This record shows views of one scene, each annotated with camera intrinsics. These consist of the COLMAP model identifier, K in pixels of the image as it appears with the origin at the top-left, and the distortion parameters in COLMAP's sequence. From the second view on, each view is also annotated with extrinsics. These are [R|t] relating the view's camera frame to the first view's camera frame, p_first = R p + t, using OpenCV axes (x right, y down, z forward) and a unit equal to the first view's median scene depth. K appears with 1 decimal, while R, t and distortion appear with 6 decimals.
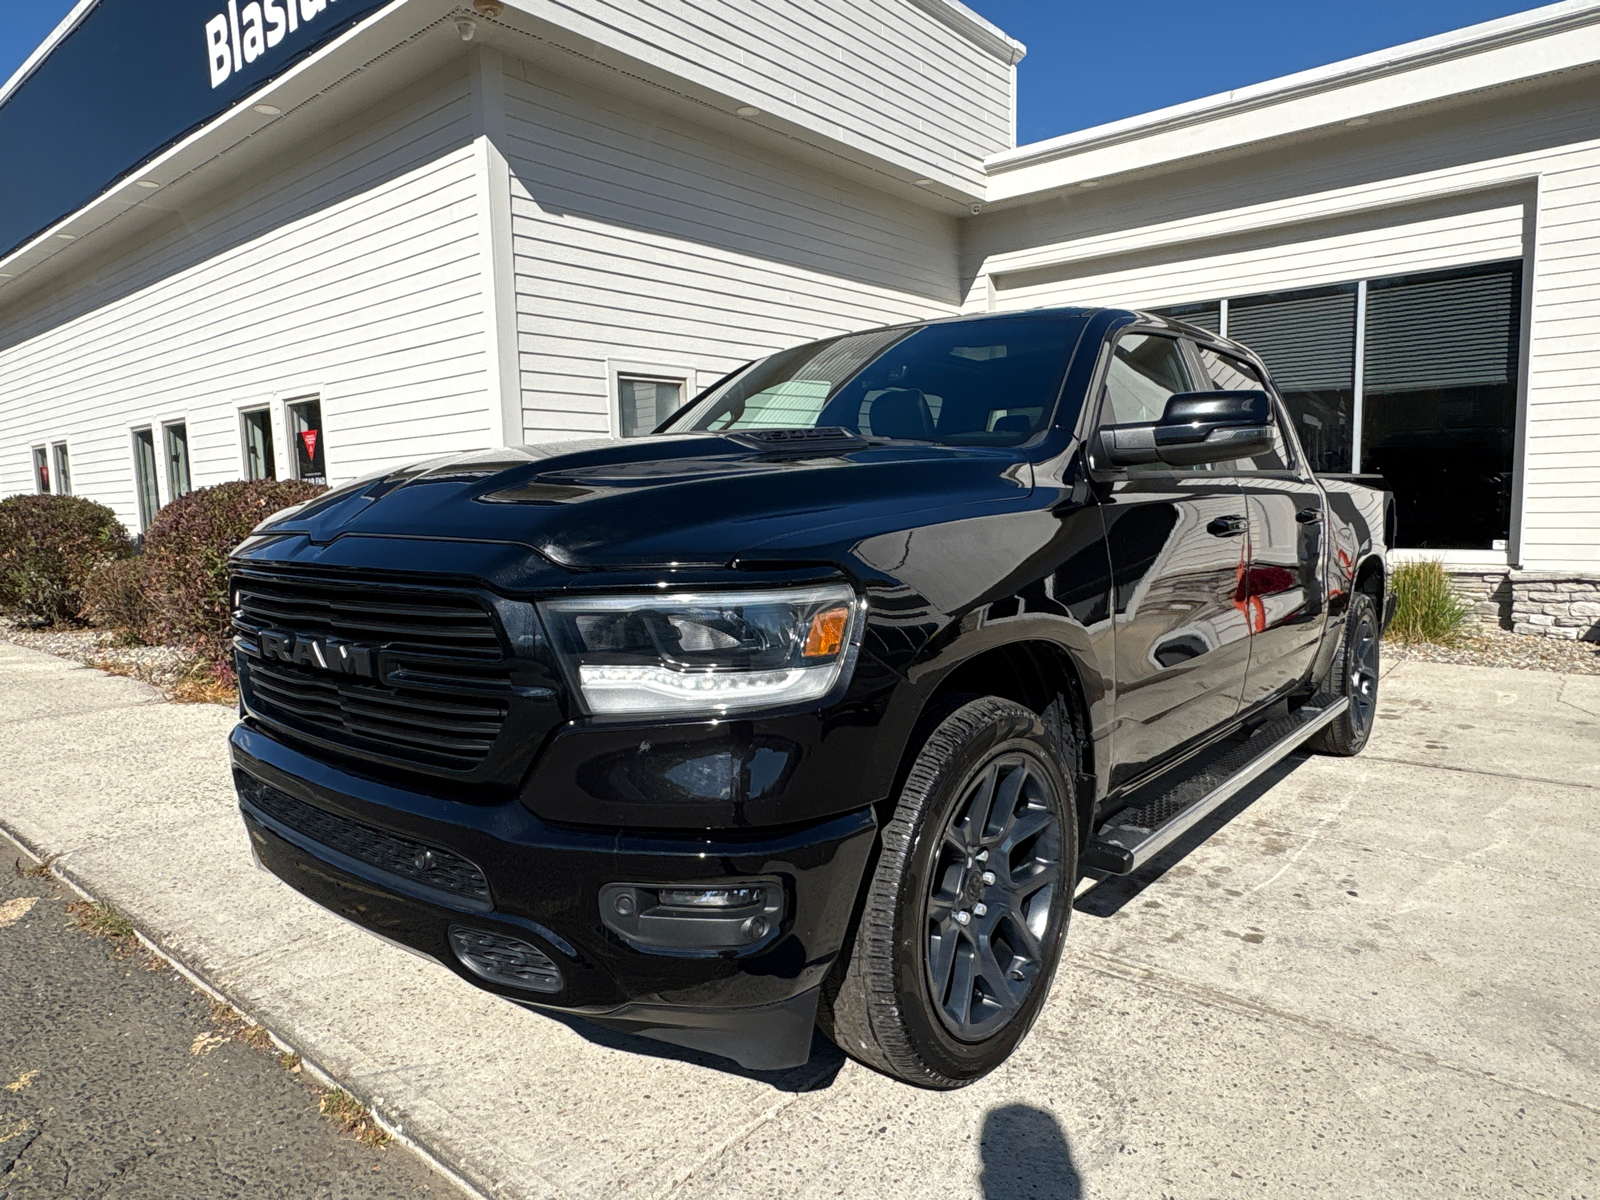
lens RADIAL K [[995.6, 0, 797.0], [0, 995.6, 599.3], [0, 0, 1]] dist [-0.000254, 0.001445]
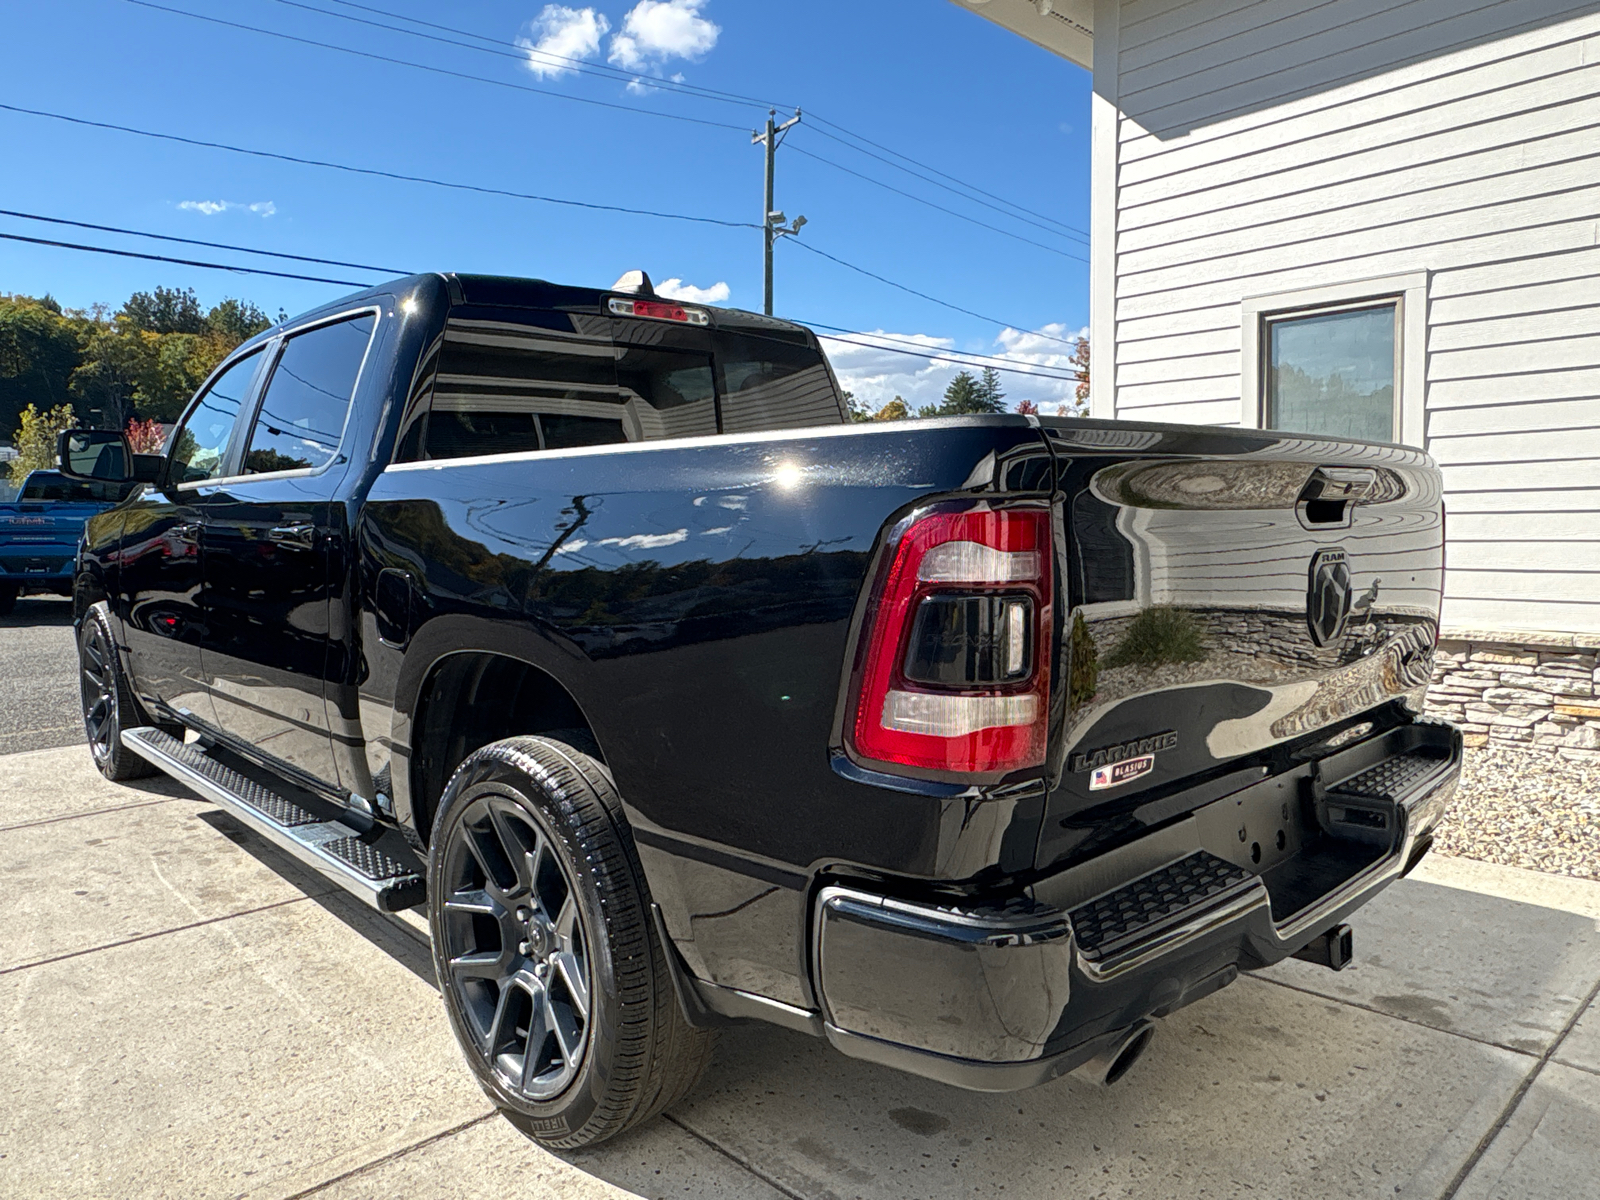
lens RADIAL K [[1090.6, 0, 794.5], [0, 1090.6, 591.4], [0, 0, 1]] dist [-0.001777, 0.006050]
pose [[-0.113706, 0.098548, -0.988615, 0.656435], [-0.086381, 0.990320, 0.108654, -0.084764], [0.989752, 0.097752, -0.104093, 0.765640]]
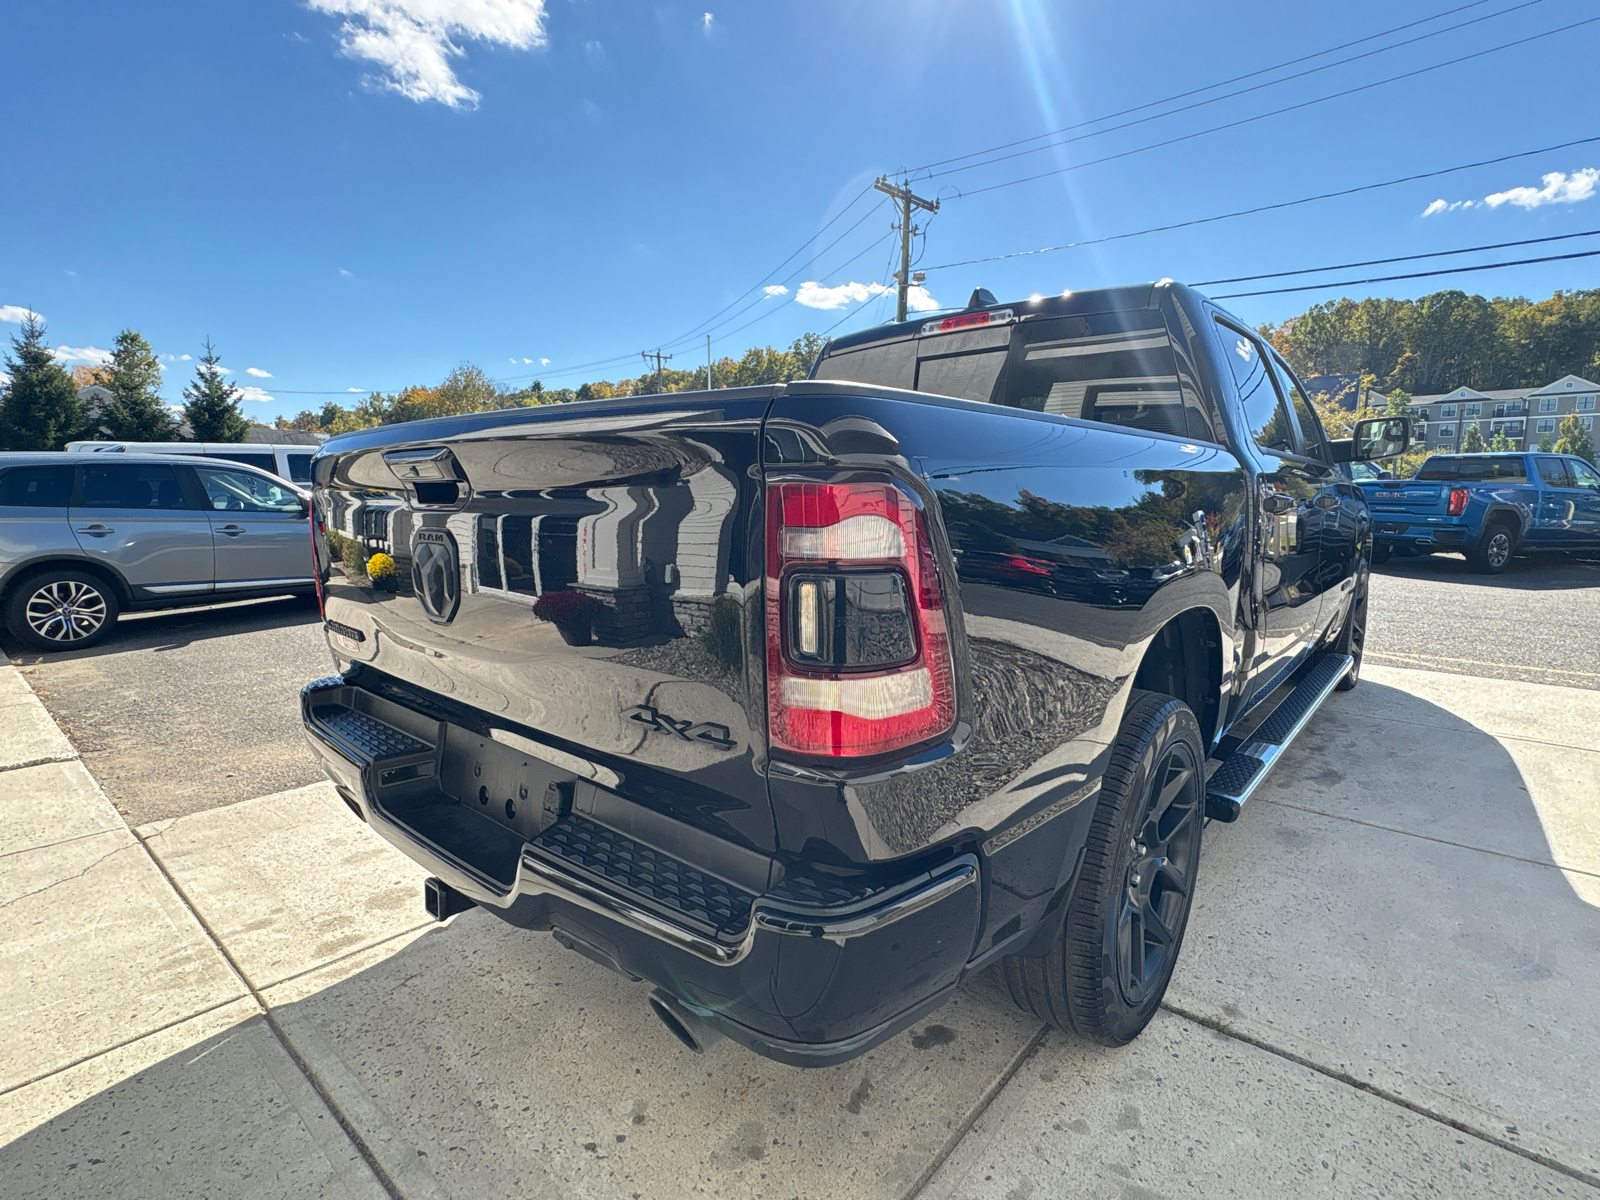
lens RADIAL K [[781.8, 0, 797.7], [0, 781.8, 592.1], [0, 0, 1]] dist [-0.002877, 0.000830]
pose [[-0.999533, 0.020097, 0.023031, 0.279604], [0.024768, 0.974056, 0.224948, -0.103758], [-0.017913, 0.225414, -0.974098, 1.062707]]
